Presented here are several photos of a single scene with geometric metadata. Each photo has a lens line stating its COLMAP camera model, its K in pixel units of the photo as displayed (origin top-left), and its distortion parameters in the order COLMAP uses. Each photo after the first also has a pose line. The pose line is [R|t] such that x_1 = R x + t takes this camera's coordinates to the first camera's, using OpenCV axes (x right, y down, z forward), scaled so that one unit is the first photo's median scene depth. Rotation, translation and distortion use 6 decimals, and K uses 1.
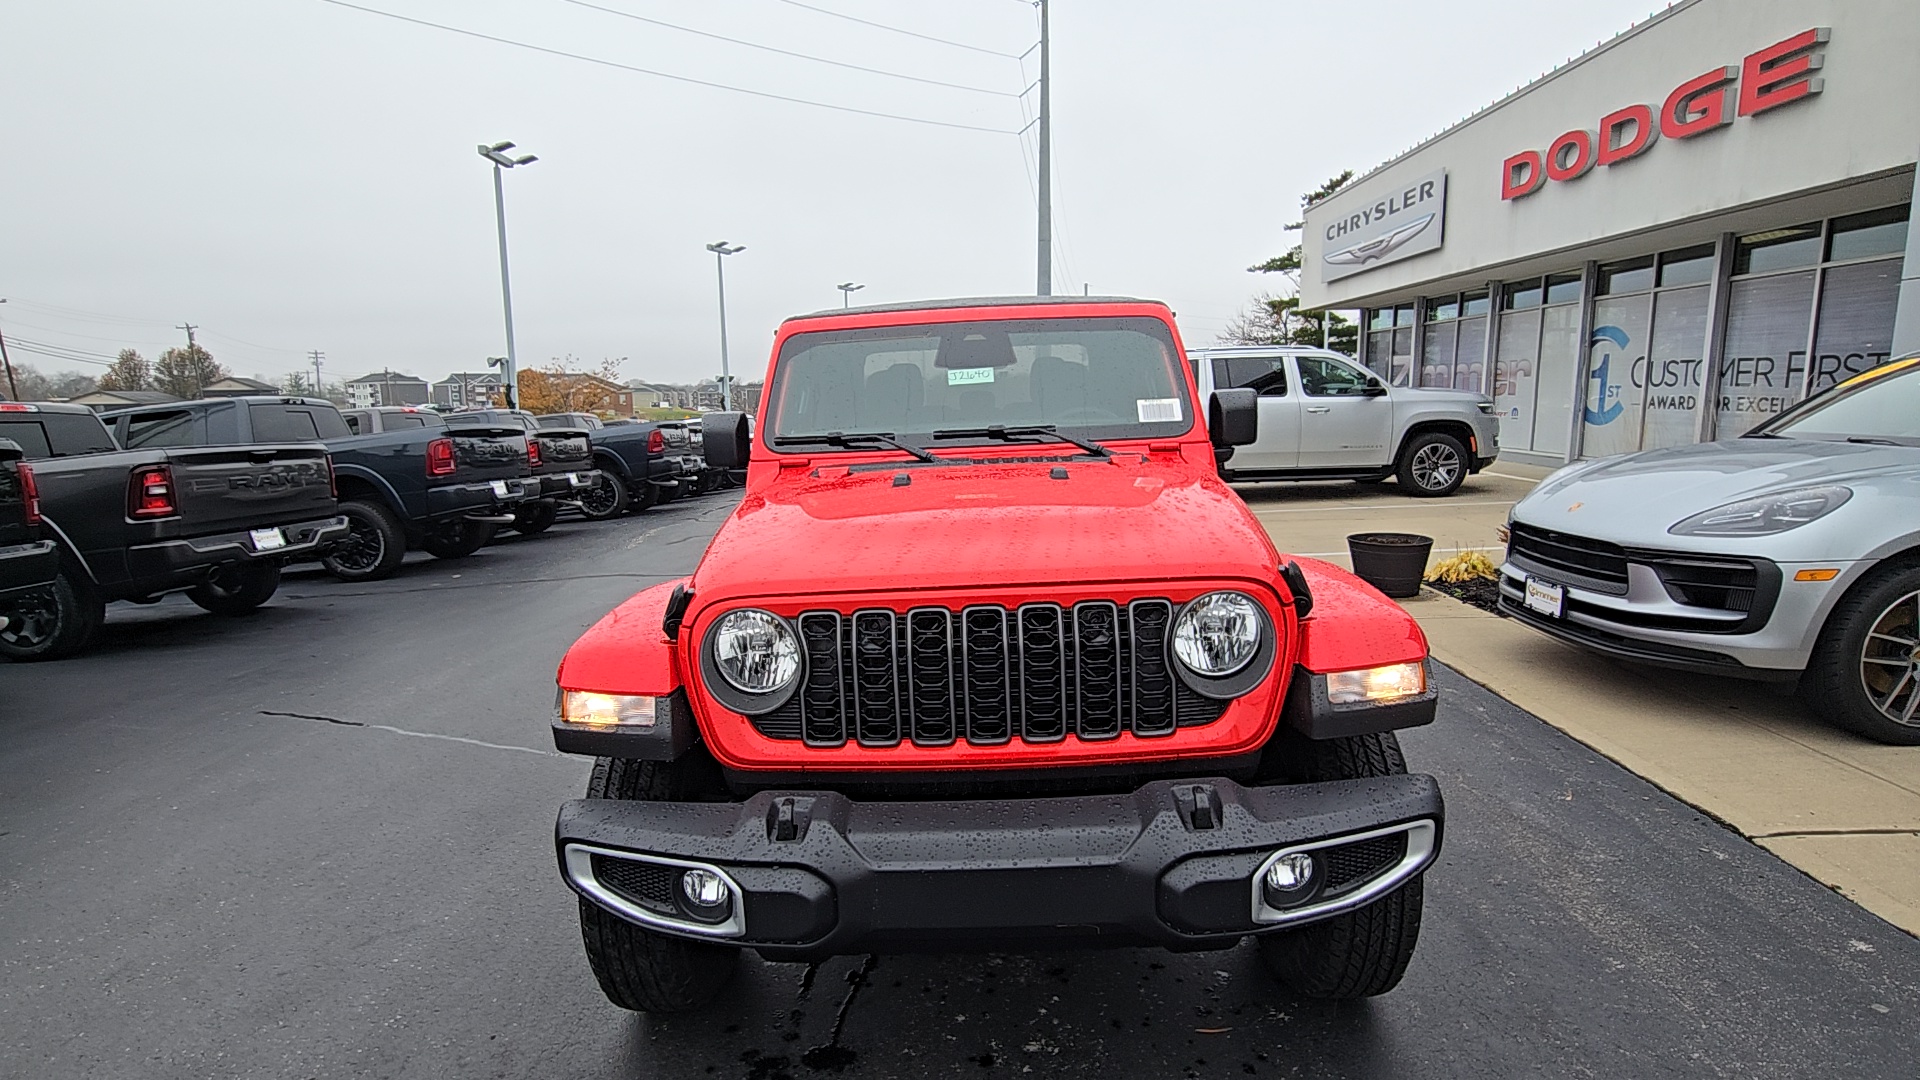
lens RADIAL K [[963.3, 0, 951.1], [0, 963.3, 546.9], [0, 0, 1]] dist [0.000155, -0.000547]
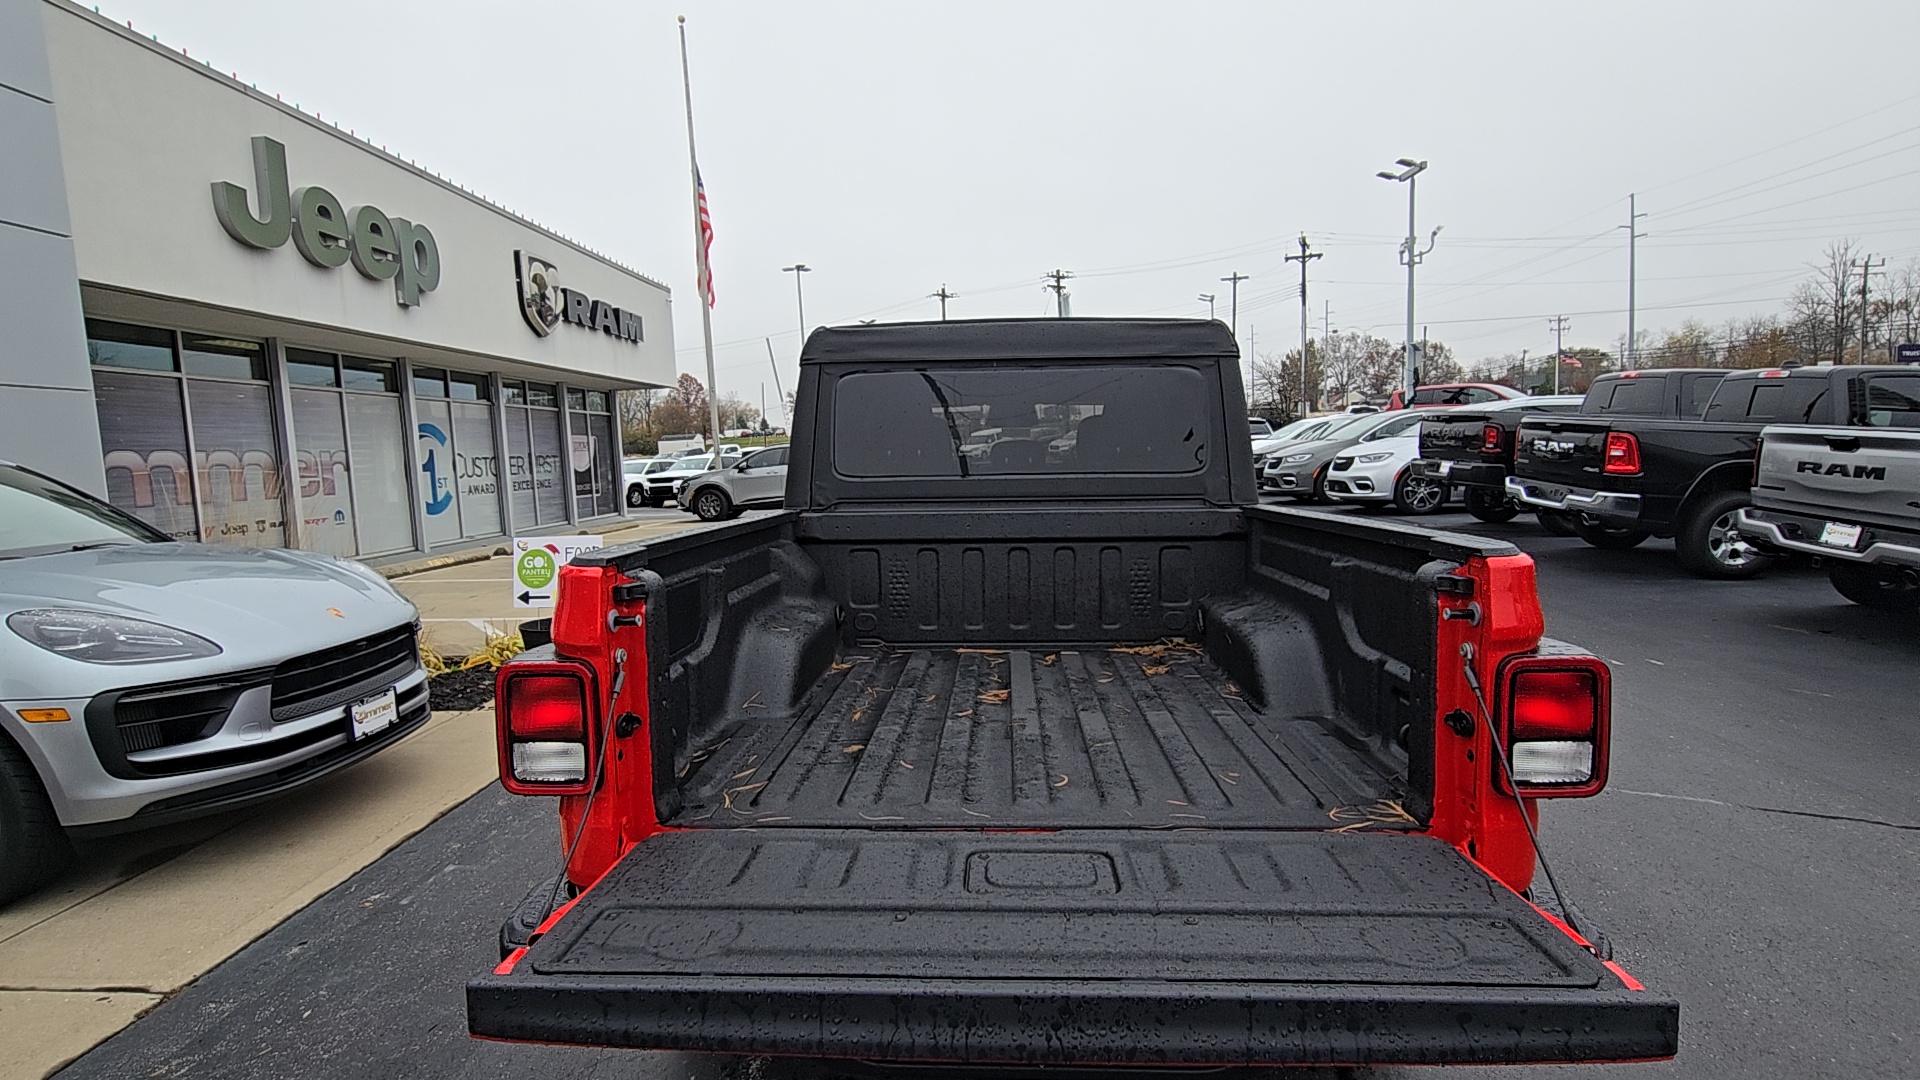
lens RADIAL K [[964.5, 0, 951.0], [0, 964.5, 547.0], [0, 0, 1]] dist [-0.000085, -0.000072]
pose [[-0.997897, 0.054535, 0.035047, 0.022596], [0.061746, 0.964264, 0.257646, -0.116370], [-0.019744, 0.259268, -0.965603, 0.729635]]
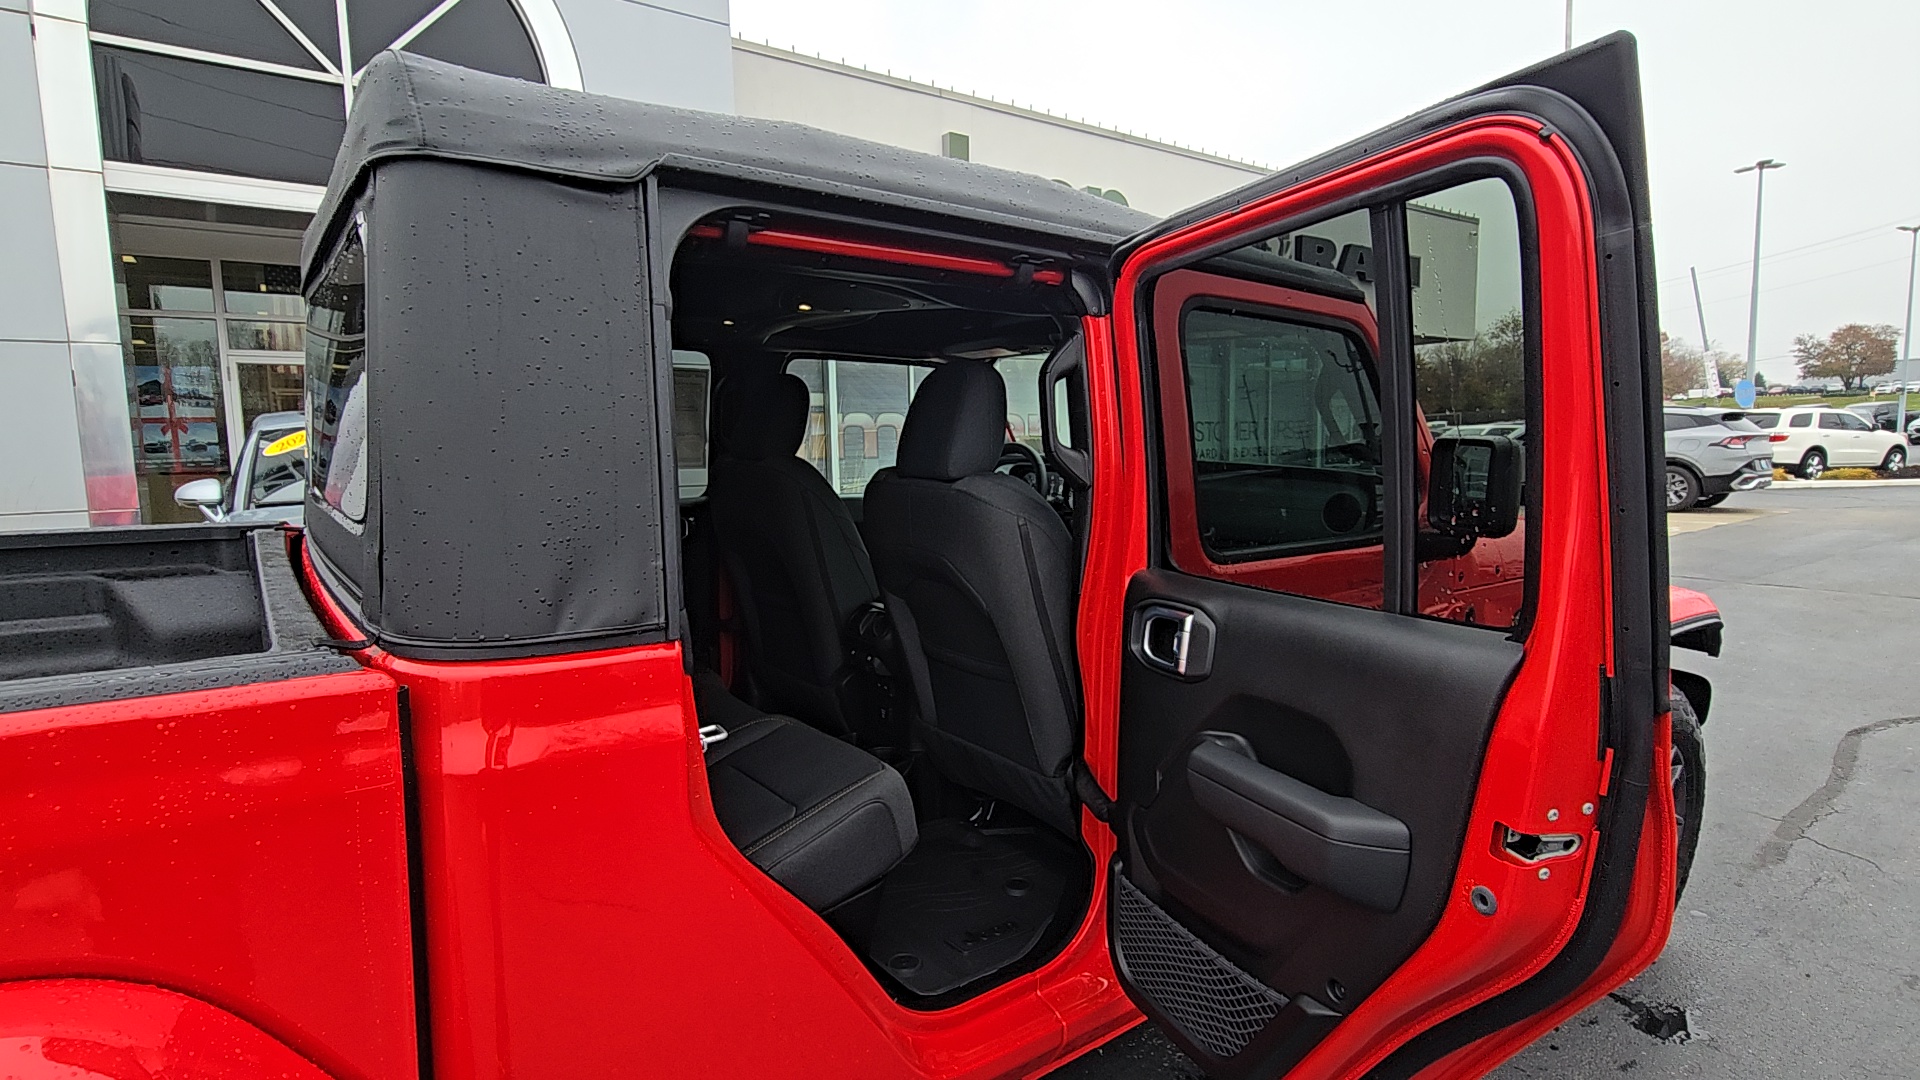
lens RADIAL K [[966.5, 0, 951.8], [0, 966.5, 545.7], [0, 0, 1]] dist [0.001663, -0.001286]
pose [[-0.610077, -0.058277, 0.790196, -0.148763], [0.155870, 0.968977, 0.191802, -0.069313], [-0.776860, 0.240181, -0.582067, 0.470566]]
